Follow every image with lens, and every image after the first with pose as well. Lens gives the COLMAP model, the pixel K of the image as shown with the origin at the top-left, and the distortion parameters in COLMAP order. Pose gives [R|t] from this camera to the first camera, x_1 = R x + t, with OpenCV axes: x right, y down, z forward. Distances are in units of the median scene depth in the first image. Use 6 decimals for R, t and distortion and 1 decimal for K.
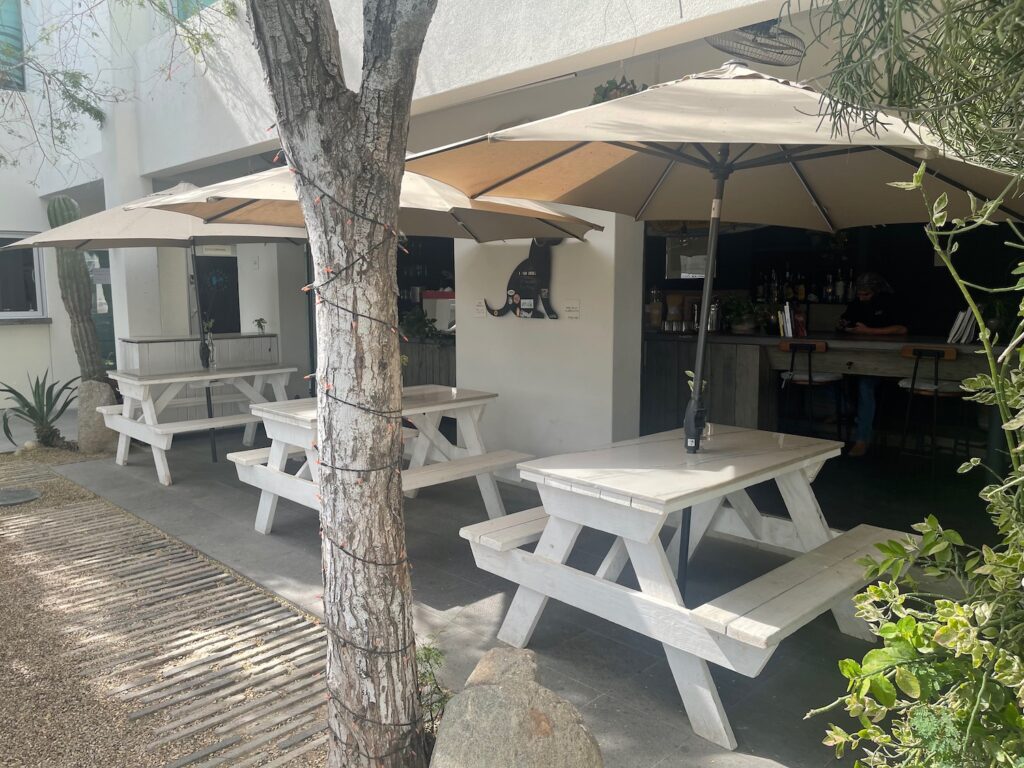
lens RADIAL K [[766.1, 0, 512.6], [0, 766.1, 389.7], [0, 0, 1]] dist [0.046542, -0.033998]
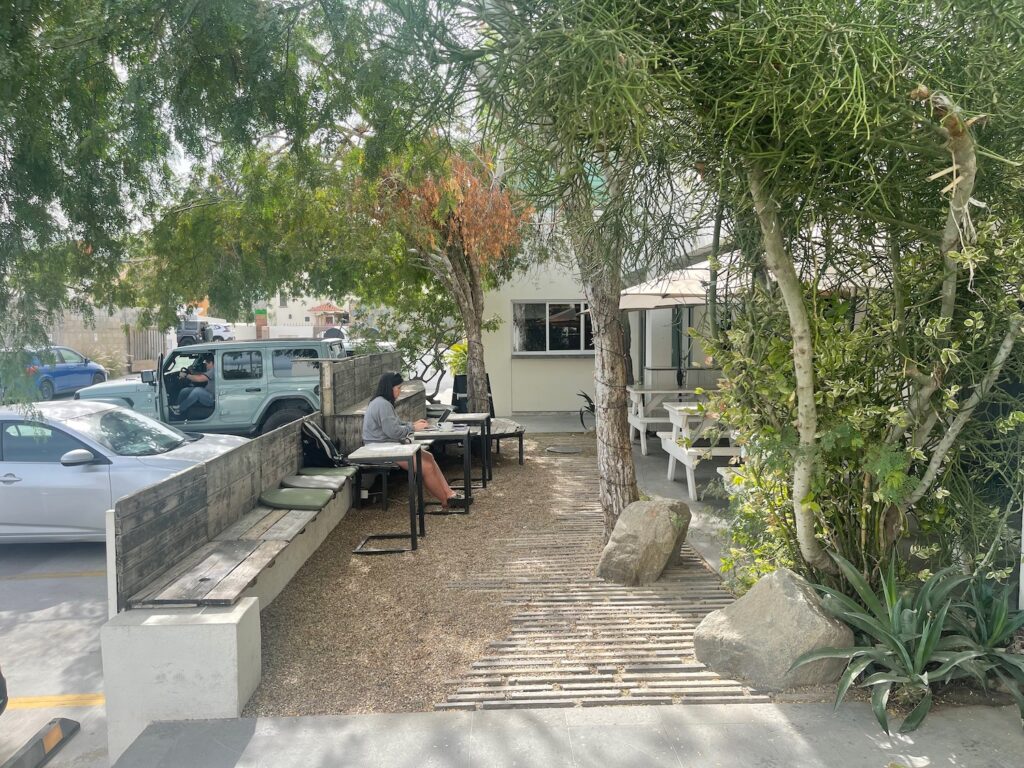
lens RADIAL K [[766.1, 0, 512.6], [0, 766.1, 383.7], [0, 0, 1]] dist [0.046542, -0.033998]
pose [[0.723708, 0.041436, -0.688862, 1.345132], [-0.083423, 0.996129, -0.027724, 0.118244], [0.685046, 0.077531, 0.724362, -1.096180]]
